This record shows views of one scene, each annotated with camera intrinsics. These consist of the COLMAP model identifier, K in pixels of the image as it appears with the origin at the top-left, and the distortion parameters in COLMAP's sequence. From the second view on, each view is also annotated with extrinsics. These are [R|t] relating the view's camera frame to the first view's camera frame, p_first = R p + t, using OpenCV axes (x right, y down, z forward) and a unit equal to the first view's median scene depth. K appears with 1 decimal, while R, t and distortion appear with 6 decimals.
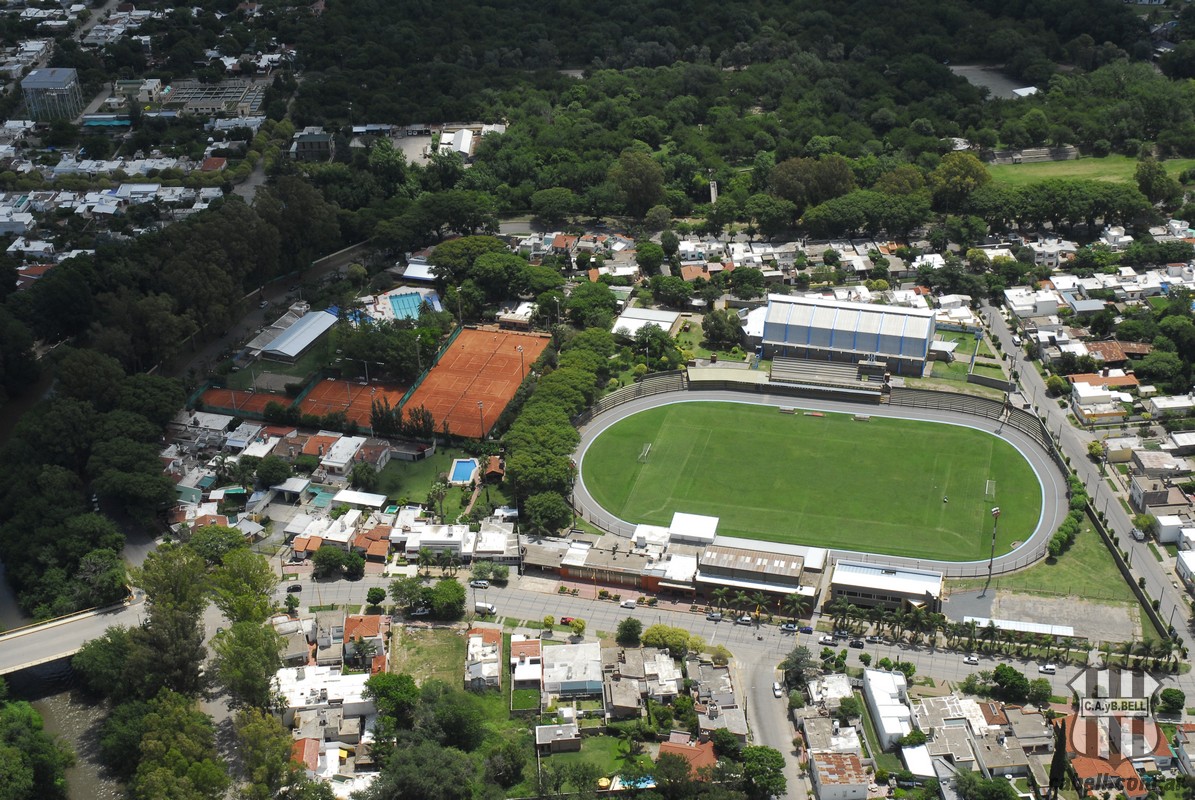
lens RADIAL K [[1658.4, 0, 598.0], [0, 1658.4, 388.2], [0, 0, 1]] dist [0.057666, 0.000000]
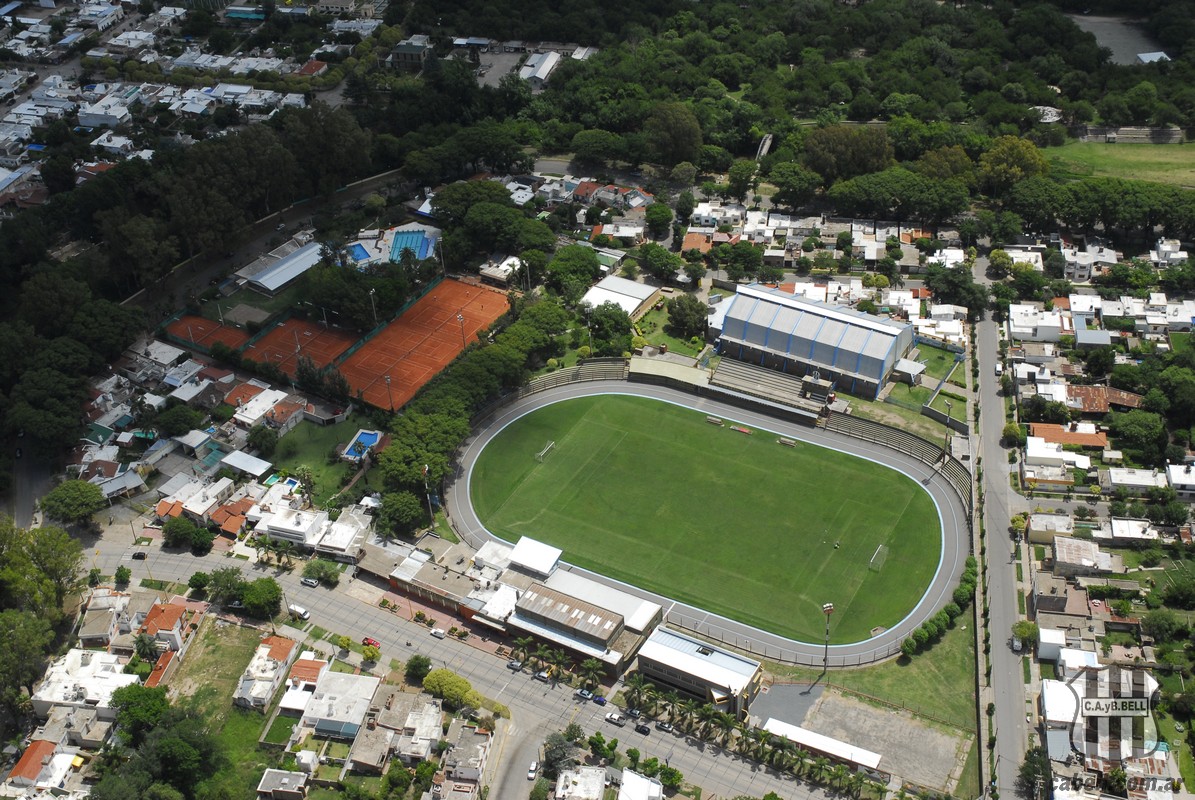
lens RADIAL K [[1417.2, 0, 596.3], [0, 1417.2, 397.7], [0, 0, 1]] dist [0.004953, 0.000000]
pose [[0.966179, 0.136205, -0.218968, 0.217403], [-0.104123, 0.982888, 0.151953, -0.111417], [0.235917, -0.124014, 0.963827, 0.205079]]
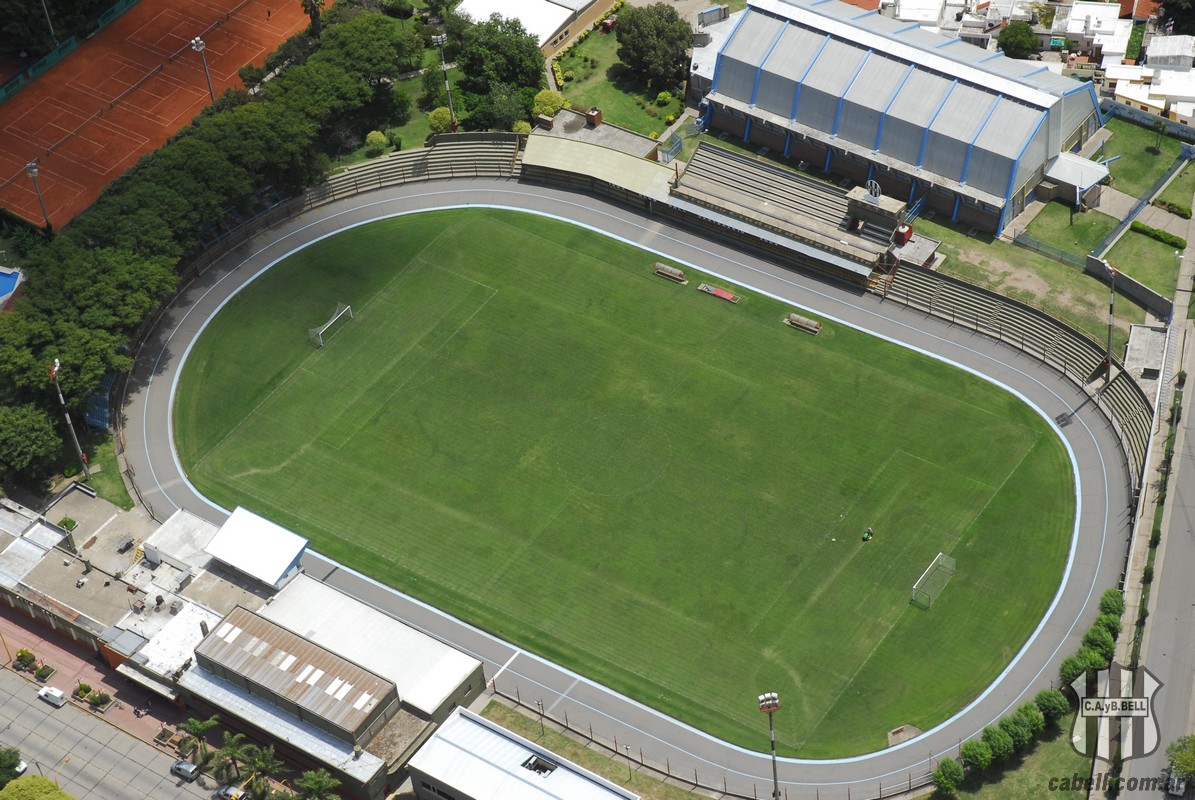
lens RADIAL K [[2580.6, 0, 591.9], [0, 2580.6, 394.8], [0, 0, 1]] dist [0.258409, 0.000000]
pose [[0.937564, 0.197704, -0.286159, 0.303705], [-0.112521, 0.950903, 0.288309, -0.159990], [0.329109, -0.238110, 0.913778, 0.297671]]
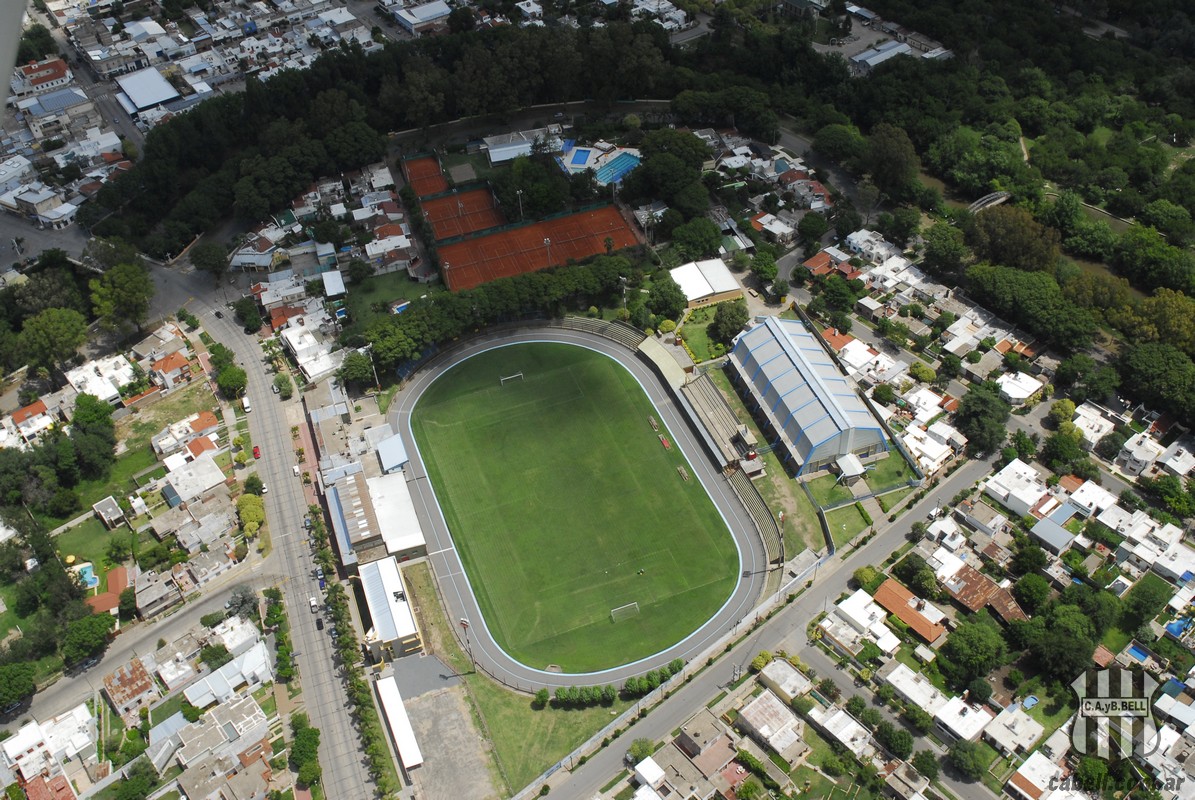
lens RADIAL K [[1152.5, 0, 596.8], [0, 1152.5, 397.4], [0, 0, 1]] dist [-0.064109, 0.000000]
pose [[0.573174, 0.552081, -0.605539, 0.486686], [-0.365421, 0.833635, 0.414151, -0.262655], [0.733443, -0.016104, 0.679560, 0.496703]]
